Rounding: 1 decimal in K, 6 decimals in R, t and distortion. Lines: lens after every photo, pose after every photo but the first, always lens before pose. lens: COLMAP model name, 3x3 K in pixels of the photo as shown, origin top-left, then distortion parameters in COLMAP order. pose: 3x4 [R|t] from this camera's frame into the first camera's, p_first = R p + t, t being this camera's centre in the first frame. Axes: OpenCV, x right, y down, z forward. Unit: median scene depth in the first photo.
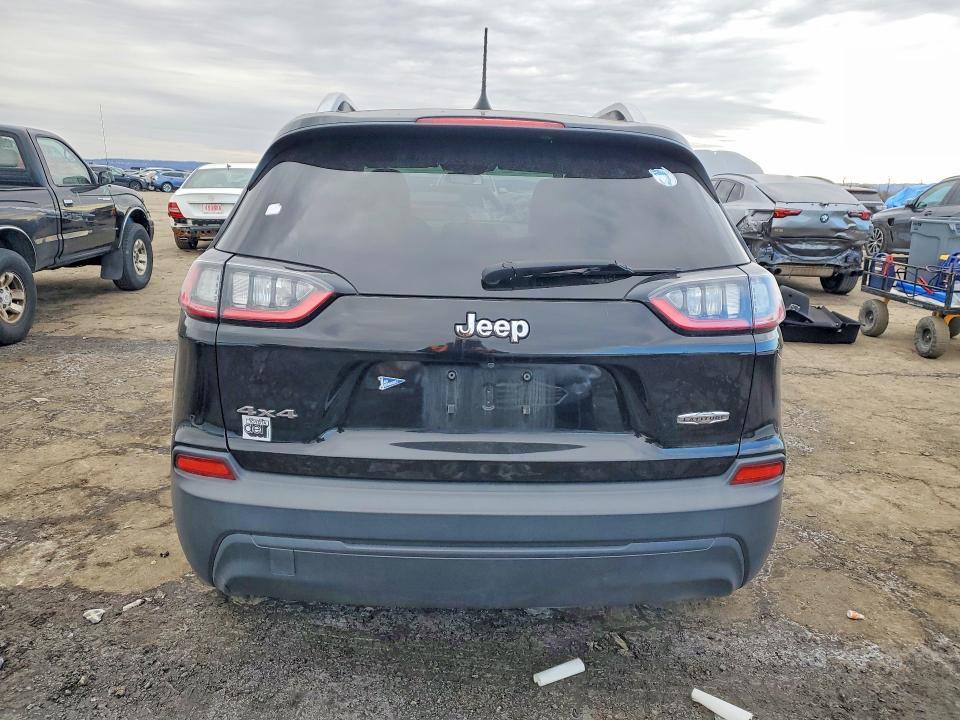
lens RADIAL K [[742.0, 0, 479.6], [0, 742.0, 357.3], [0, 0, 1]] dist [0.029281, 0.001073]
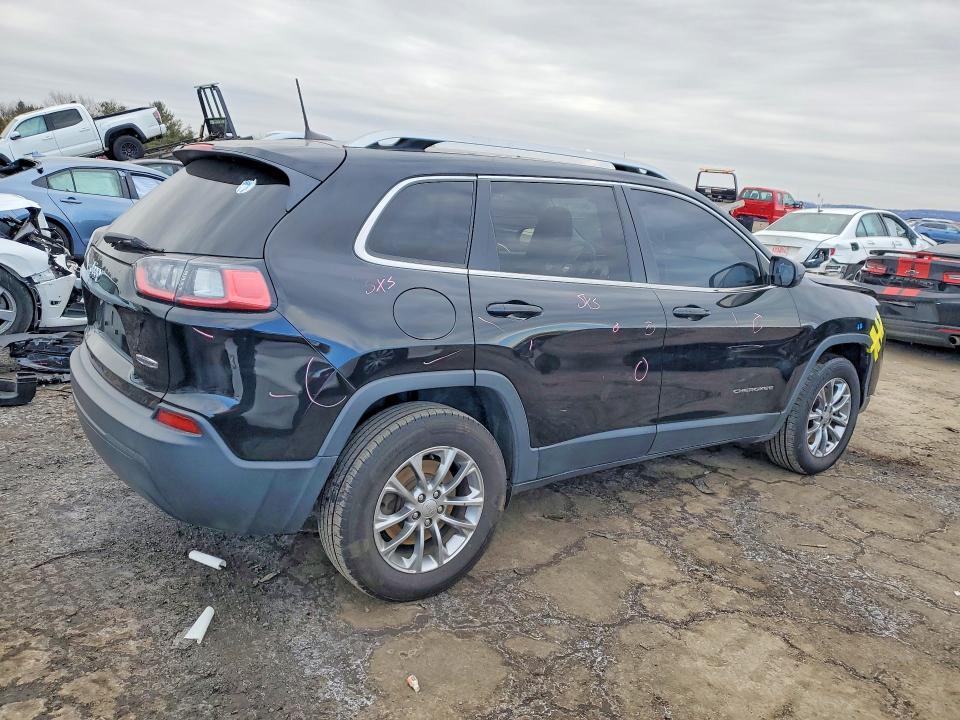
lens RADIAL K [[742.0, 0, 472.6], [0, 742.0, 360.8], [0, 0, 1]] dist [0.029281, 0.001073]
pose [[0.553895, 0.197520, -0.808818, 1.276178], [-0.243904, 0.967327, 0.069199, -0.115424], [0.796060, 0.158945, 0.583974, 0.512150]]
